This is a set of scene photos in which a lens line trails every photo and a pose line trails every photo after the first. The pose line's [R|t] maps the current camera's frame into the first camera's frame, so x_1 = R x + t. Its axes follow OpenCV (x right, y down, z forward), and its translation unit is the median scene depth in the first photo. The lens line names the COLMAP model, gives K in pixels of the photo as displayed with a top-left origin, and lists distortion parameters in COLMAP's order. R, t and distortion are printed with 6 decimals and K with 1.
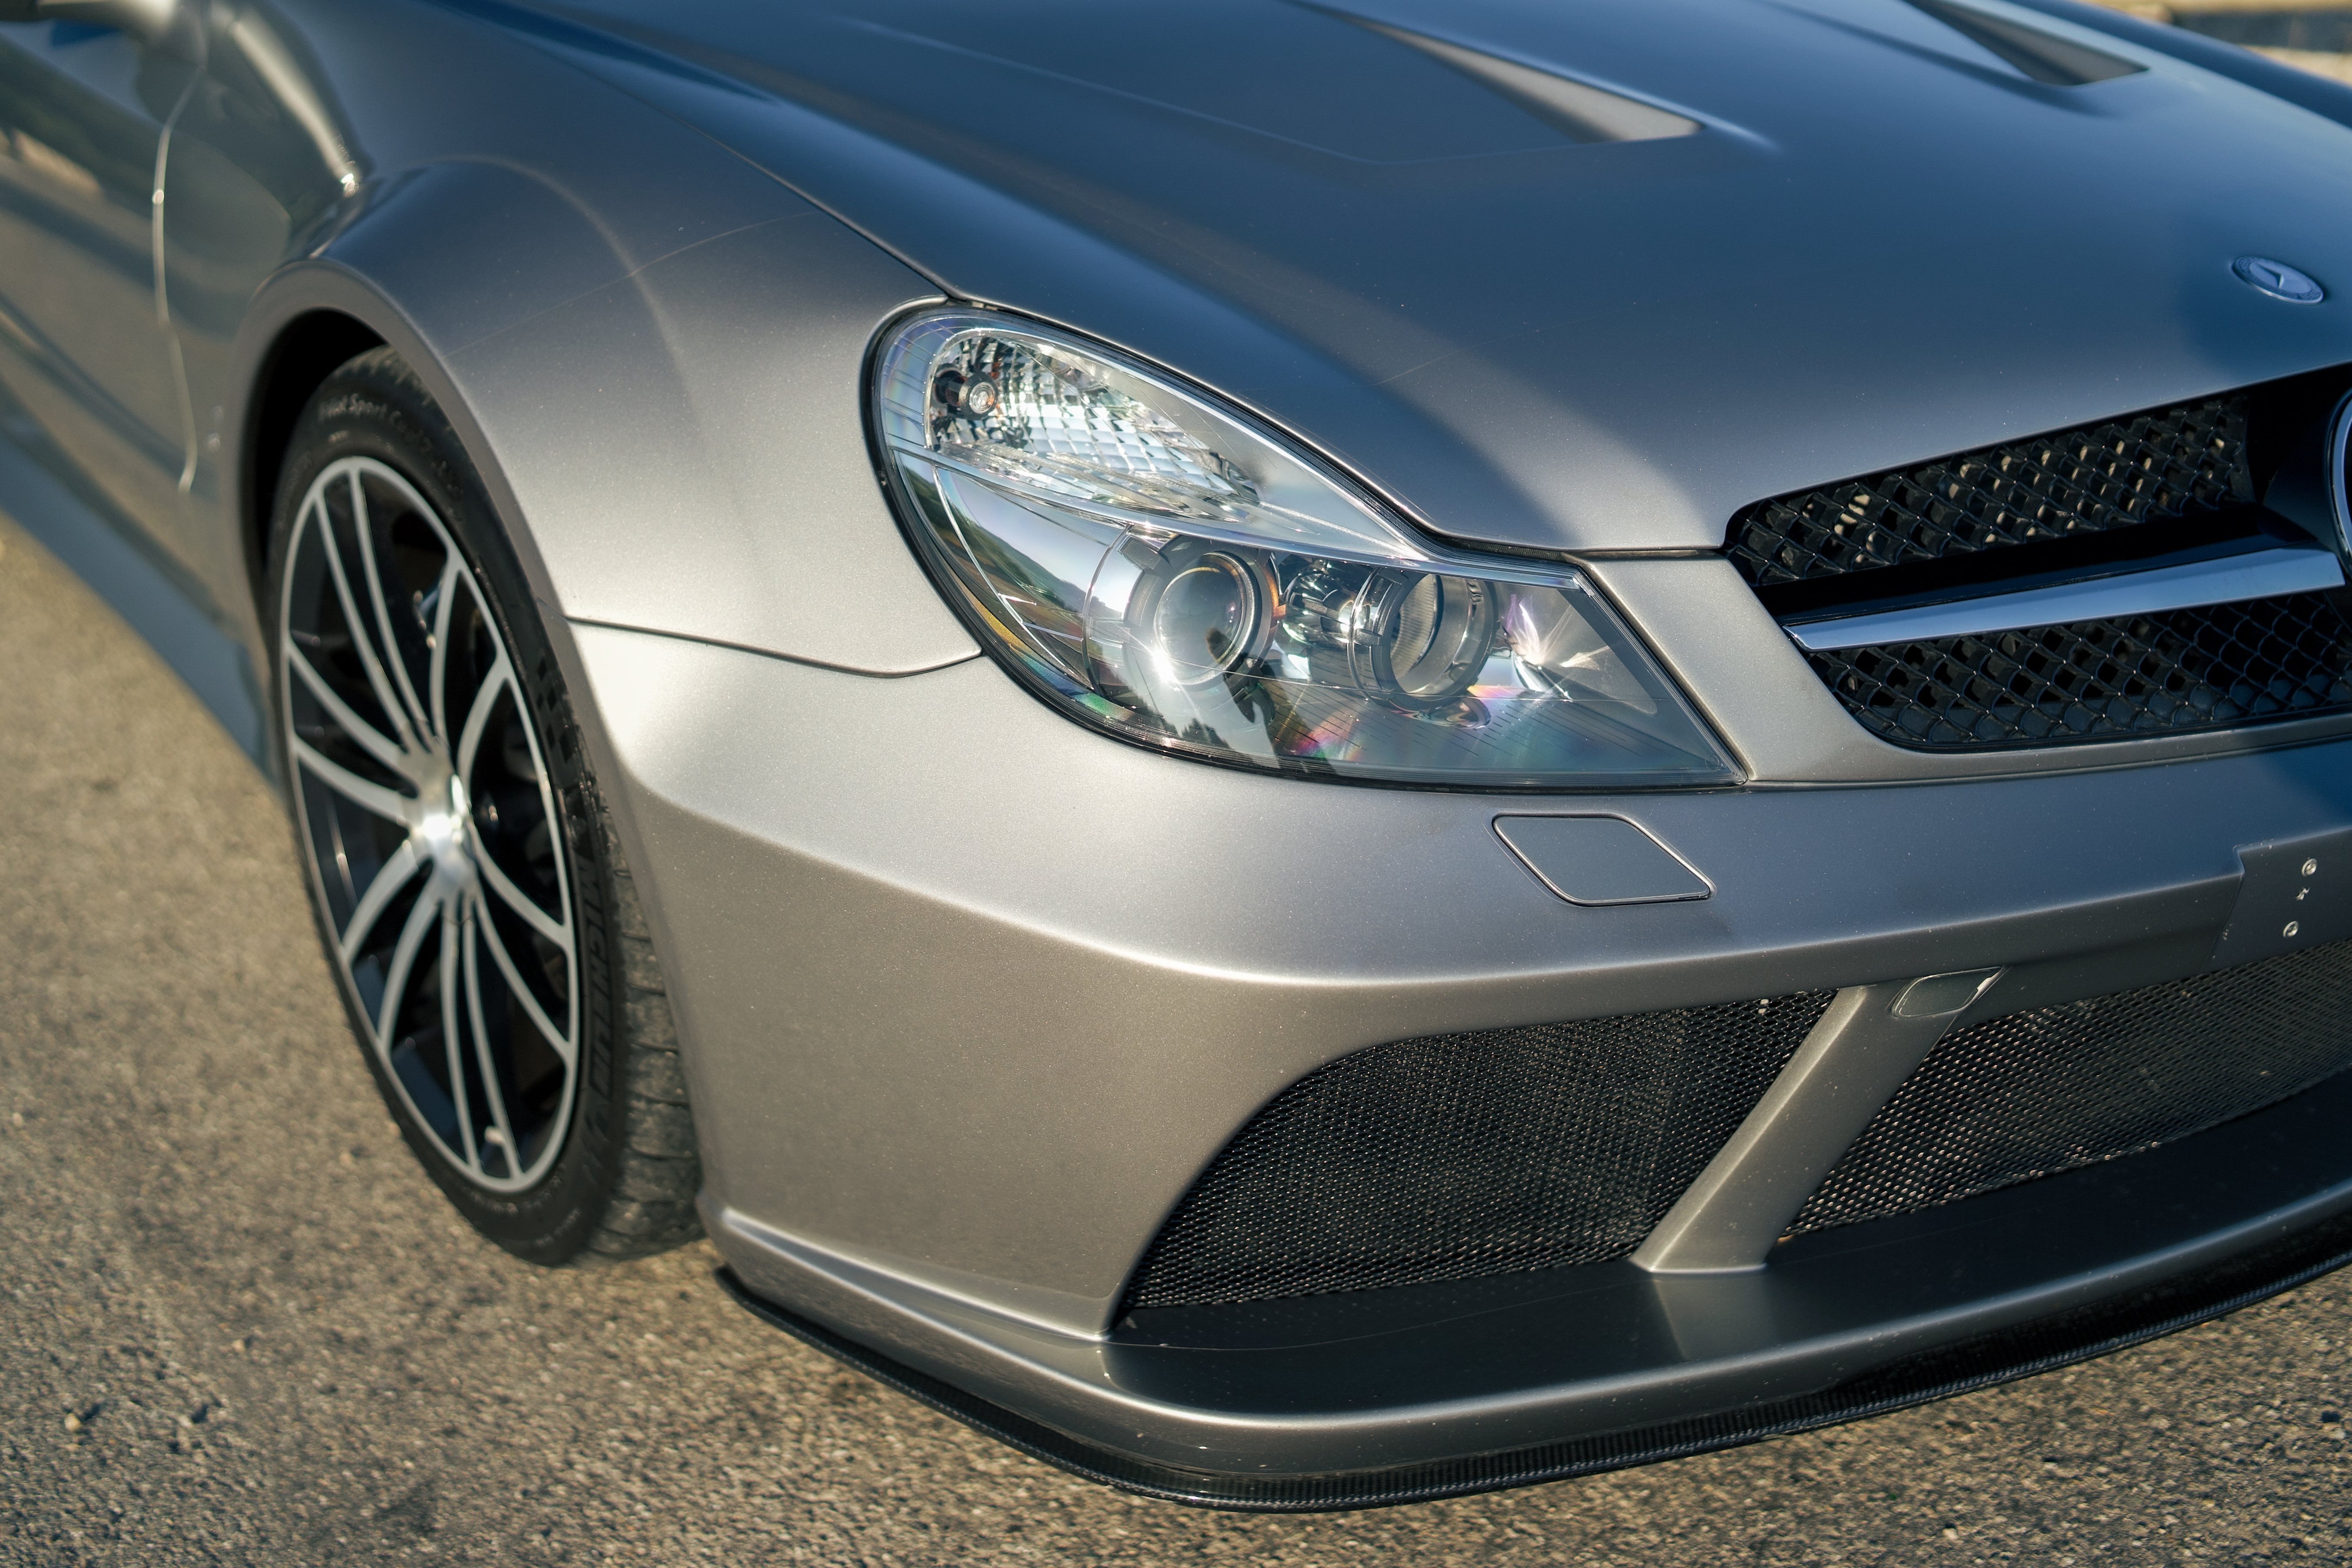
lens RADIAL K [[2431.4, 0, 1123.6], [0, 2431.4, 783.4], [0, 0, 1]] dist [-0.183344, 0.207140]
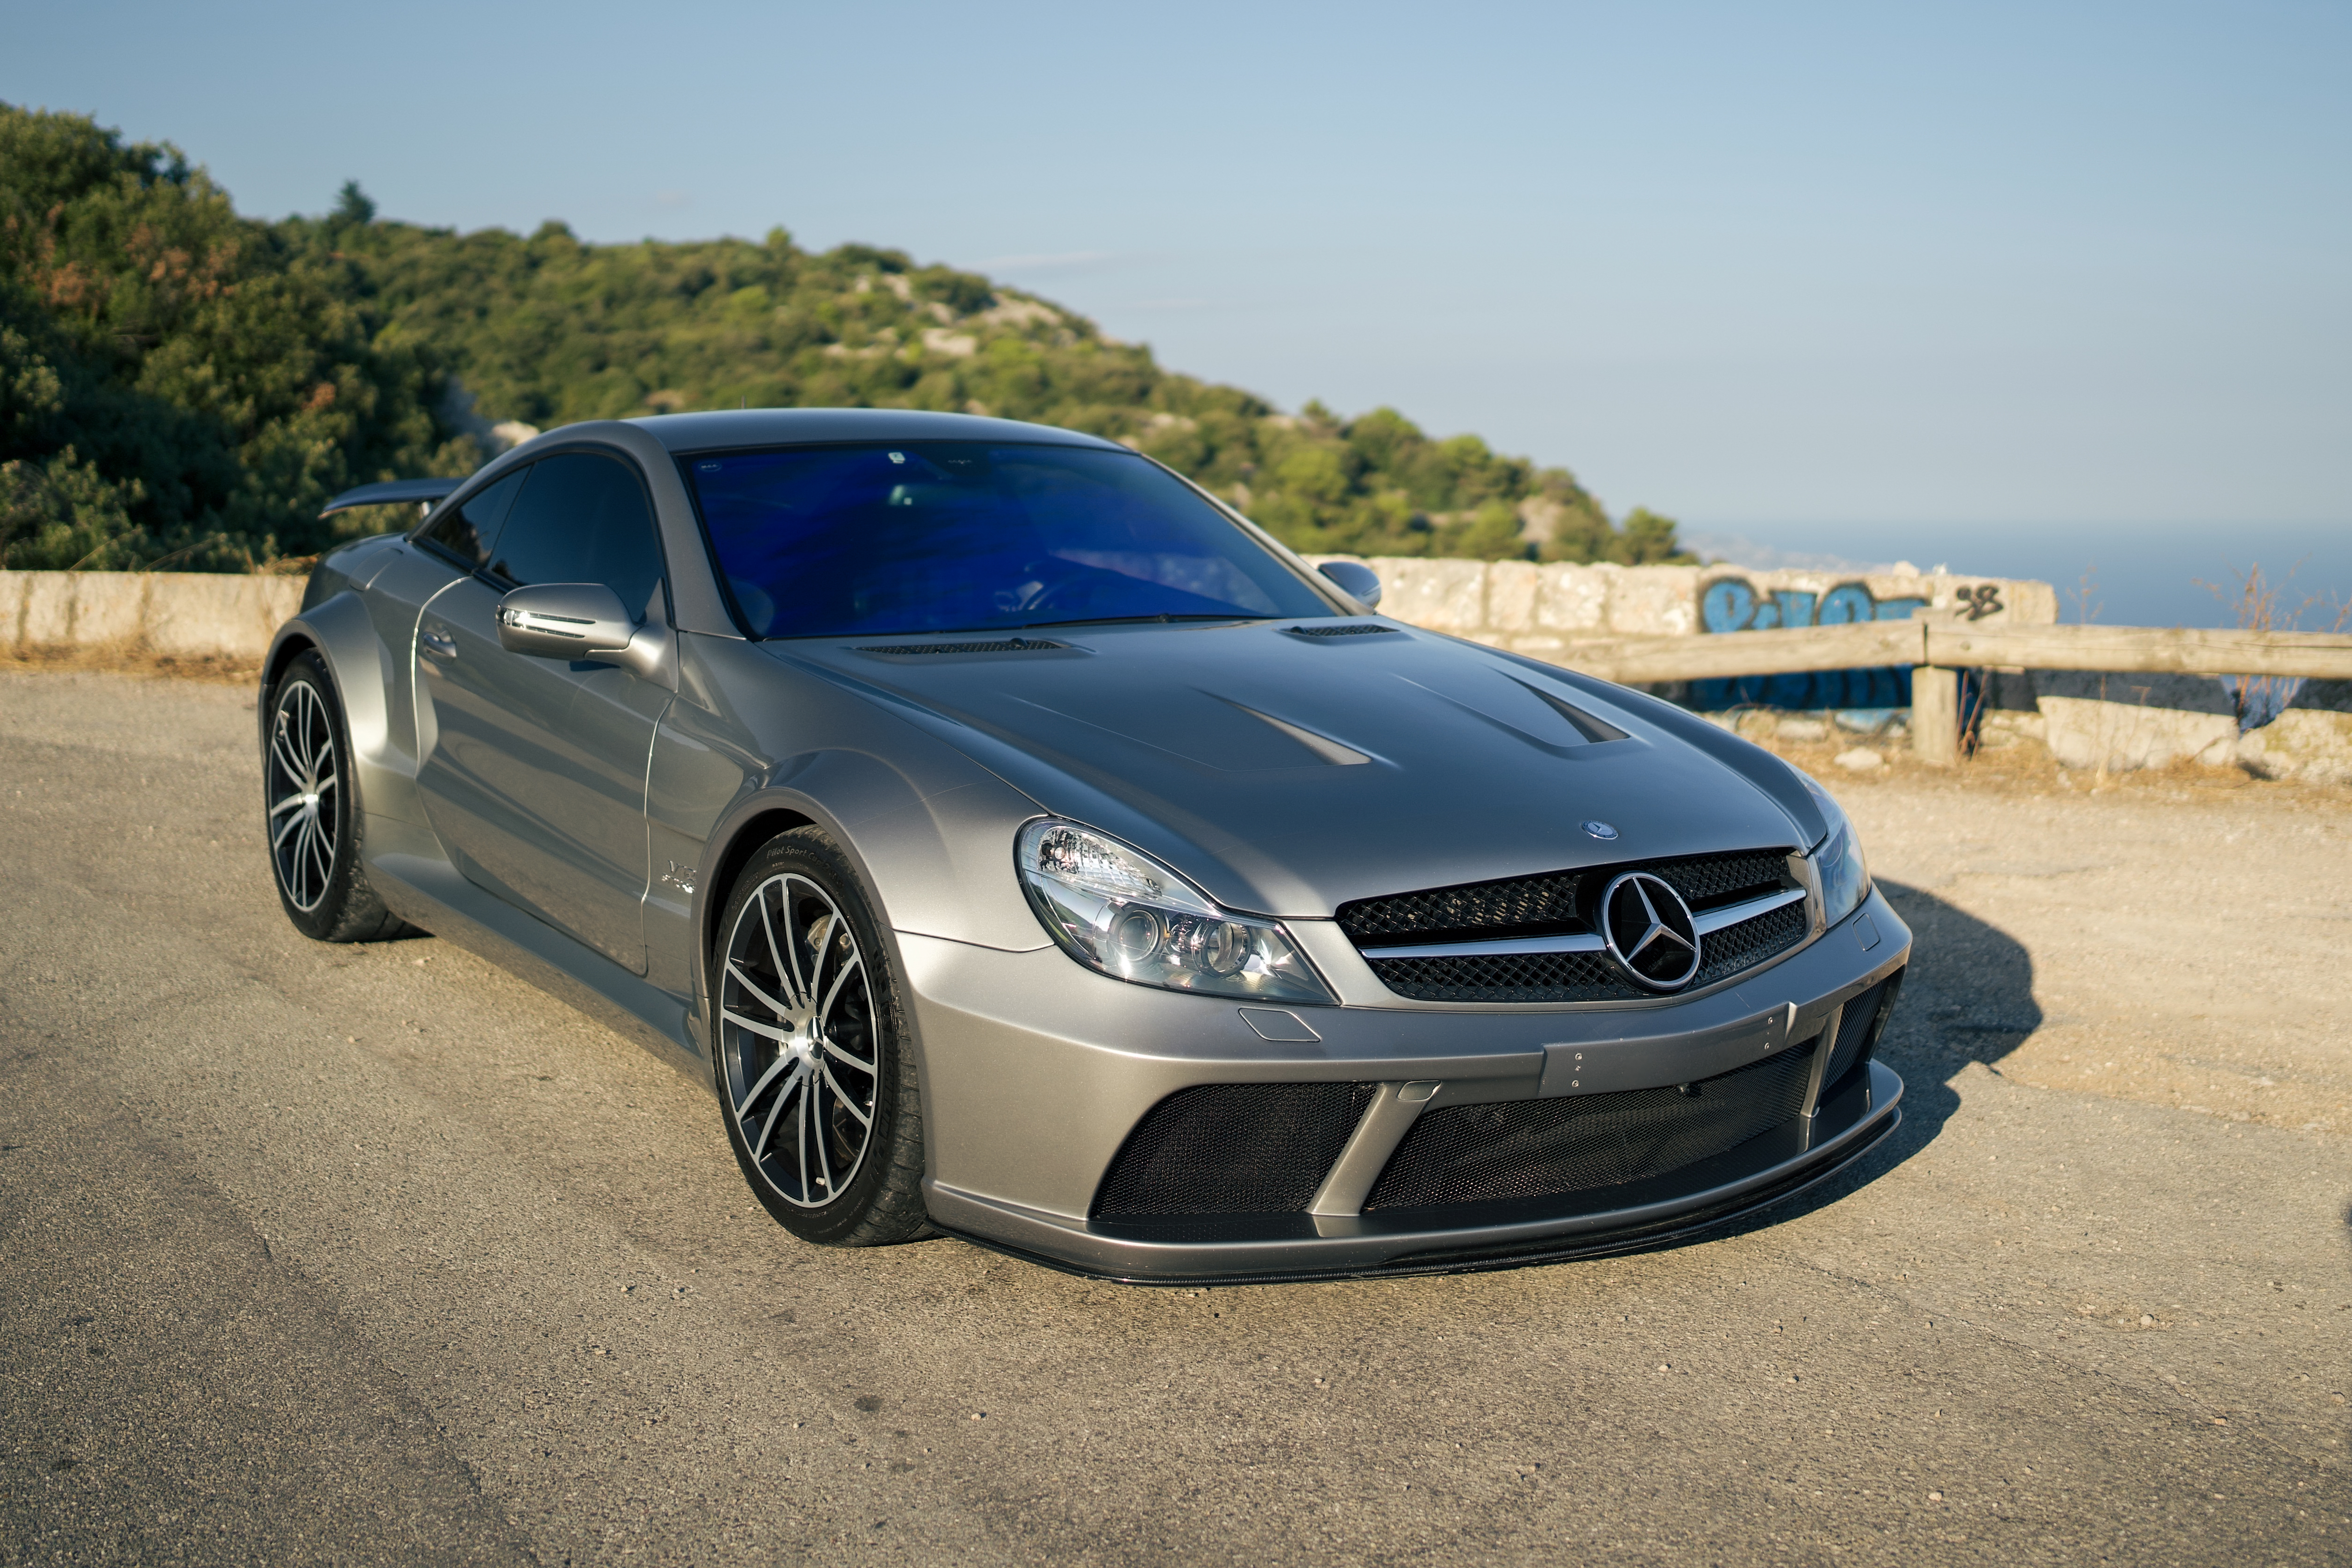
lens RADIAL K [[2416.7, 0, 1184.6], [0, 2416.7, 839.6], [0, 0, 1]] dist [-0.180568, 0.210899]
pose [[0.998939, 0.045196, -0.008897, 0.097539], [-0.046053, 0.975817, -0.213681, 0.372490], [-0.000975, 0.213864, 0.976863, -1.529179]]
